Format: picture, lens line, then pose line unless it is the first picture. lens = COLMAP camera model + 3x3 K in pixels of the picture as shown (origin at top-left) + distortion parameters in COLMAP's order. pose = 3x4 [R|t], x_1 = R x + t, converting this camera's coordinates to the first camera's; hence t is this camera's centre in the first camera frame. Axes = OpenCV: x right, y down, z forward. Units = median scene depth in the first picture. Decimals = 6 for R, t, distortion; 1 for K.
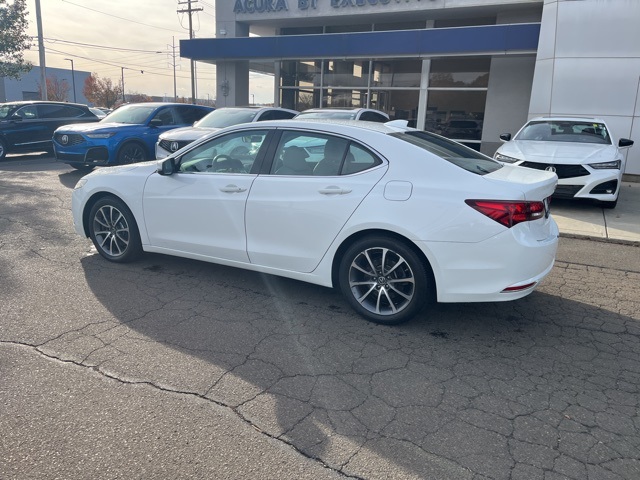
lens RADIAL K [[481.6, 0, 318.3], [0, 481.6, 239.2], [0, 0, 1]] dist [0.076363, -0.097695]
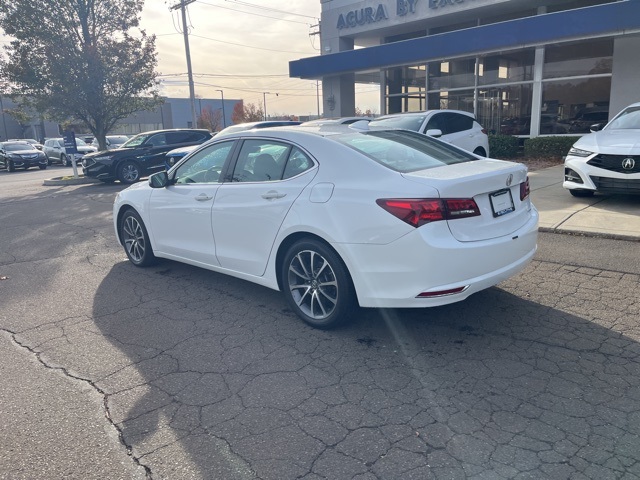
lens RADIAL K [[481.6, 0, 317.6], [0, 481.6, 239.0], [0, 0, 1]] dist [0.076363, -0.097695]
pose [[0.956100, -0.012603, -0.292769, 0.379557], [0.006386, 0.999734, -0.022178, 0.013699], [0.292970, 0.019335, 0.955926, 0.049842]]
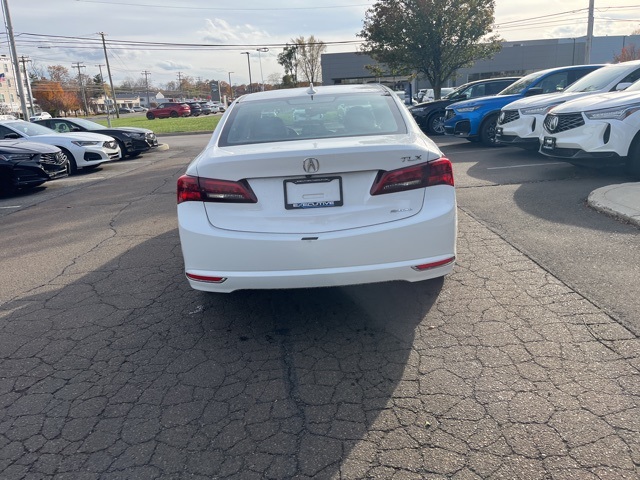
lens RADIAL K [[481.6, 0, 319.0], [0, 481.6, 235.0], [0, 0, 1]] dist [0.076363, -0.097695]
pose [[0.457182, 0.177741, -0.871432, 1.024347], [-0.138633, 0.982092, 0.127580, -0.093419], [0.878502, 0.062482, 0.473635, 0.636333]]
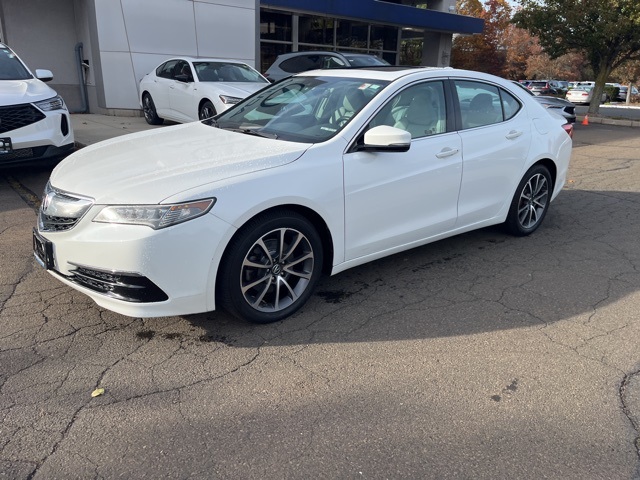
lens RADIAL K [[481.6, 0, 319.3], [0, 481.6, 244.3], [0, 0, 1]] dist [0.076363, -0.097695]
pose [[0.384940, -0.324812, 0.863897, -1.073650], [0.208170, 0.942462, 0.261594, -0.224634], [-0.899159, 0.079139, 0.430407, 0.849488]]
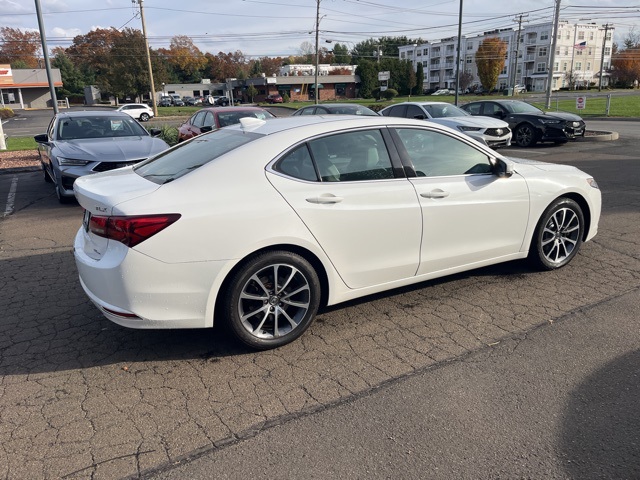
lens RADIAL K [[481.6, 0, 319.1], [0, 481.6, 241.4], [0, 0, 1]] dist [0.076363, -0.097695]
pose [[-0.546623, 0.224962, -0.806595, 0.905190], [-0.189057, 0.905212, 0.380589, -0.419866], [0.815758, 0.360531, -0.452279, 1.653555]]
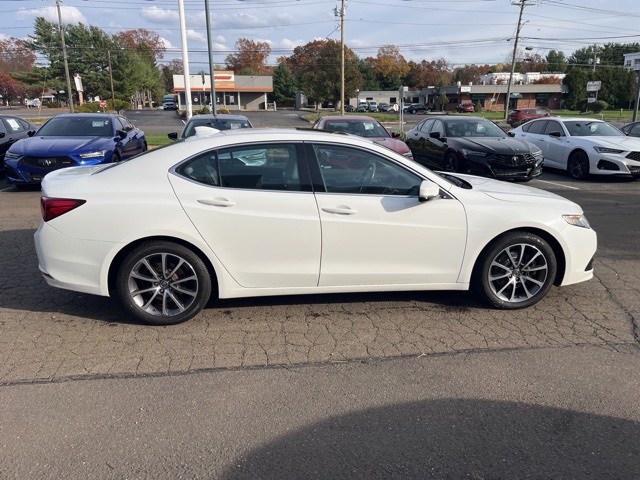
lens RADIAL K [[481.6, 0, 328.1], [0, 481.6, 237.8], [0, 0, 1]] dist [0.076363, -0.097695]
pose [[-0.816651, 0.117184, -0.565109, 0.584905], [-0.167428, 0.888956, 0.426292, -0.540560], [0.552312, 0.442747, -0.706347, 2.055564]]
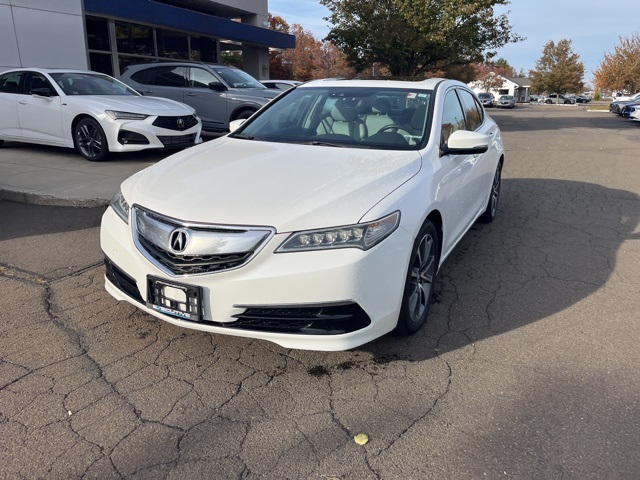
lens RADIAL K [[481.6, 0, 318.8], [0, 481.6, 235.4], [0, 0, 1]] dist [0.076363, -0.097695]
pose [[-0.019013, -0.316328, 0.948459, -1.145848], [0.226784, 0.922541, 0.312229, -0.326016], [-0.973759, 0.221032, 0.054198, 1.295130]]
